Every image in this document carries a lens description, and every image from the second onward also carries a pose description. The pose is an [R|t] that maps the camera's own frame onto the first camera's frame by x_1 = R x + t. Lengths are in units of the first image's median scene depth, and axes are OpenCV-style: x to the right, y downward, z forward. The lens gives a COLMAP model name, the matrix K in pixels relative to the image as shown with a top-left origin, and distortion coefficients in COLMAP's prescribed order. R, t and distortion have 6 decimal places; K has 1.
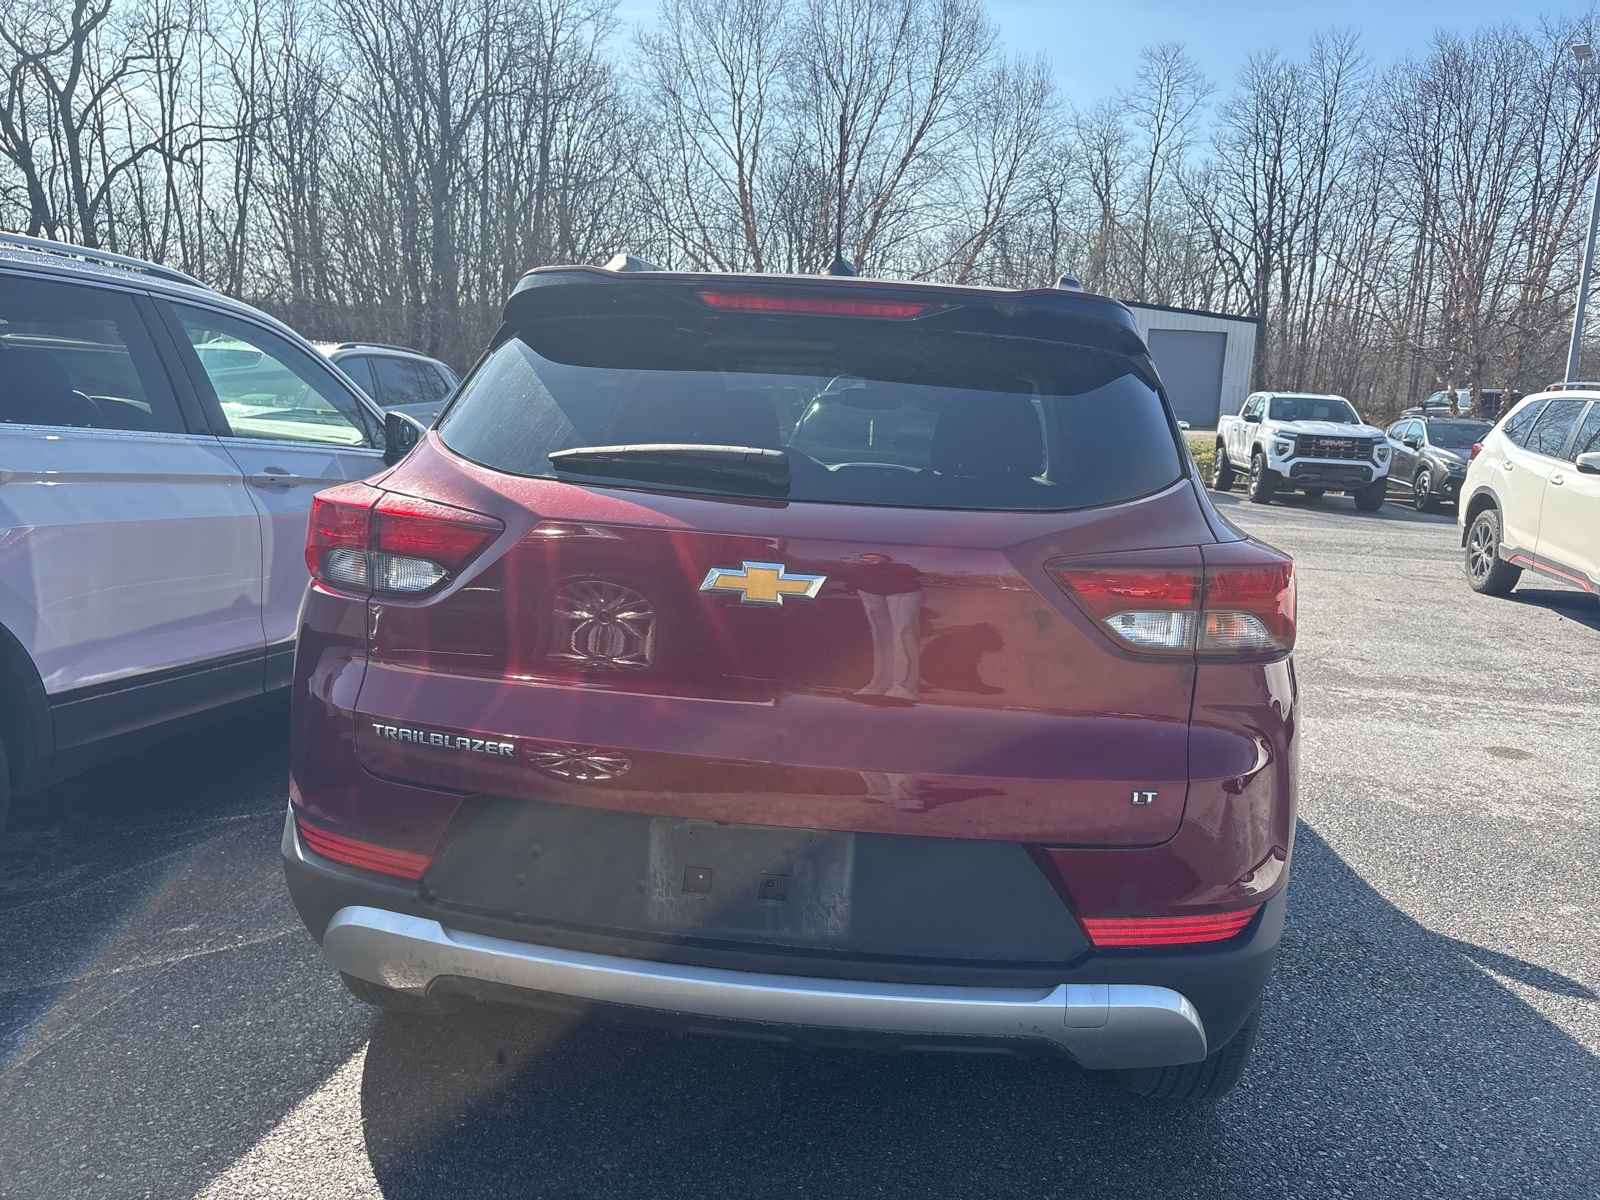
lens RADIAL K [[1375.4, 0, 800.0], [0, 1375.4, 600.0], [0, 0, 1]] dist [0.040860, 0.001254]
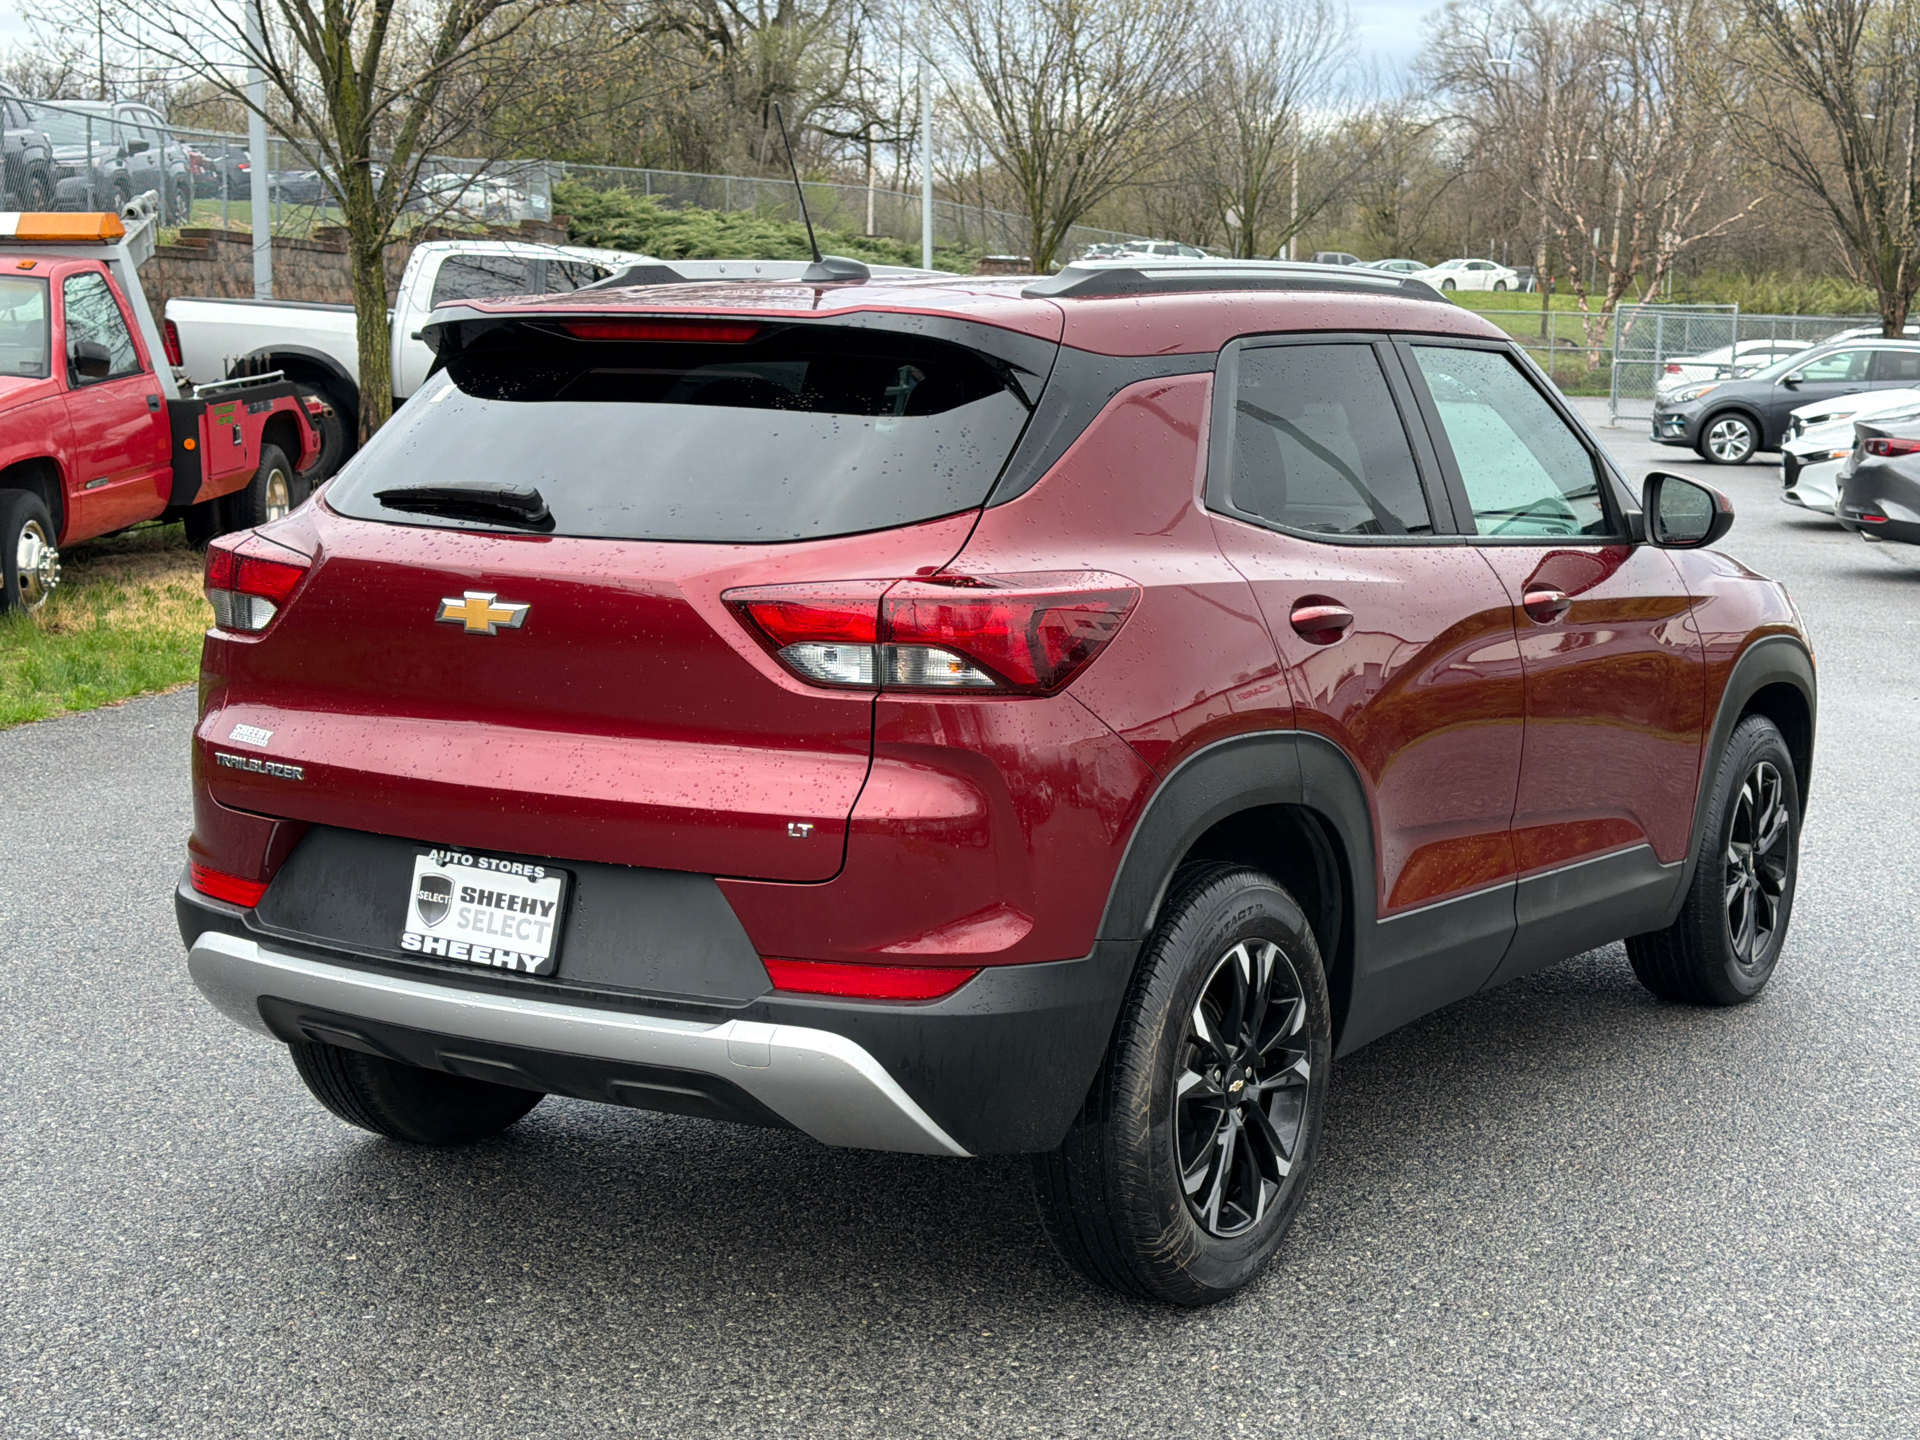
lens RADIAL K [[3776.0, 0, 960.0], [0, 3776.0, 720.0], [0, 0, 1]] dist [0.064957, 0.019584]
pose [[0.871119, 0.007447, -0.491016, 0.924918], [-0.035496, 0.998224, -0.047835, 0.105265], [0.489788, 0.059099, 0.869836, -0.714332]]
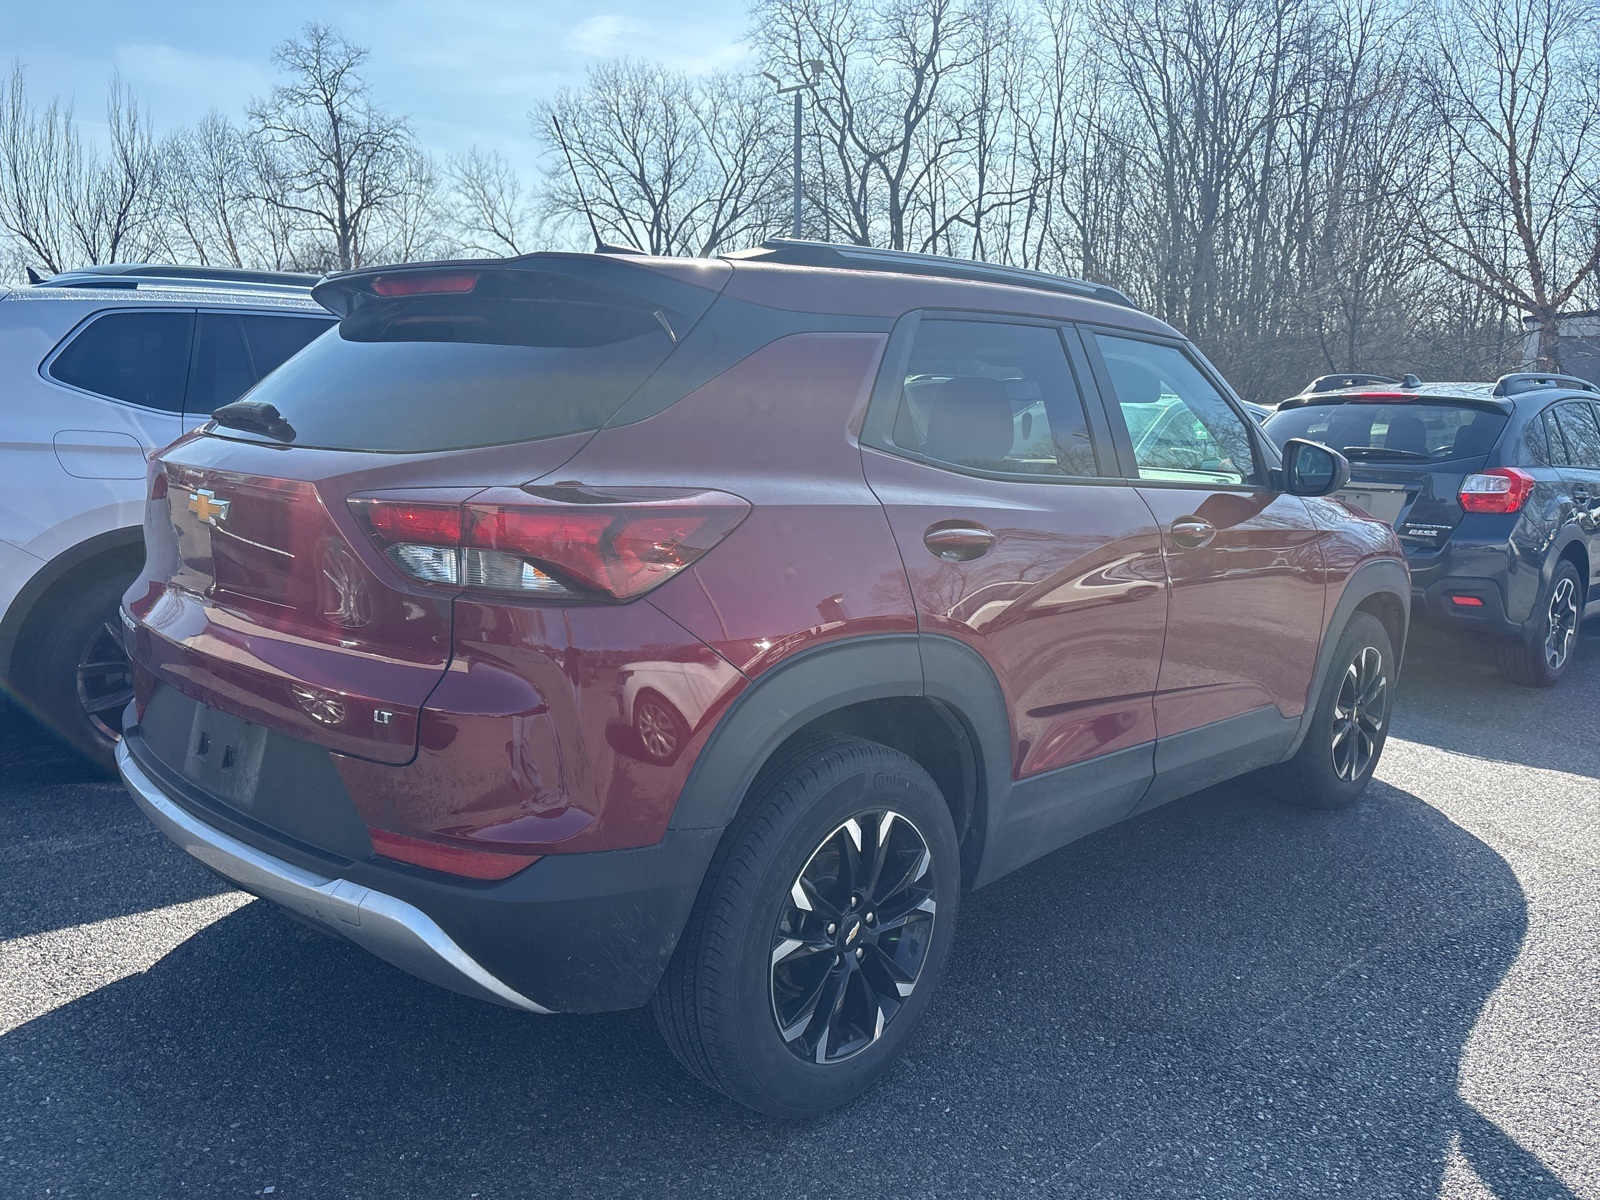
lens RADIAL K [[1375.4, 0, 800.0], [0, 1375.4, 600.0], [0, 0, 1]] dist [0.040860, 0.001254]
pose [[0.752126, 0.066619, -0.655643, 0.657014], [-0.089192, 0.996014, -0.001114, 0.014464], [0.652955, 0.059315, 0.755070, 0.220902]]
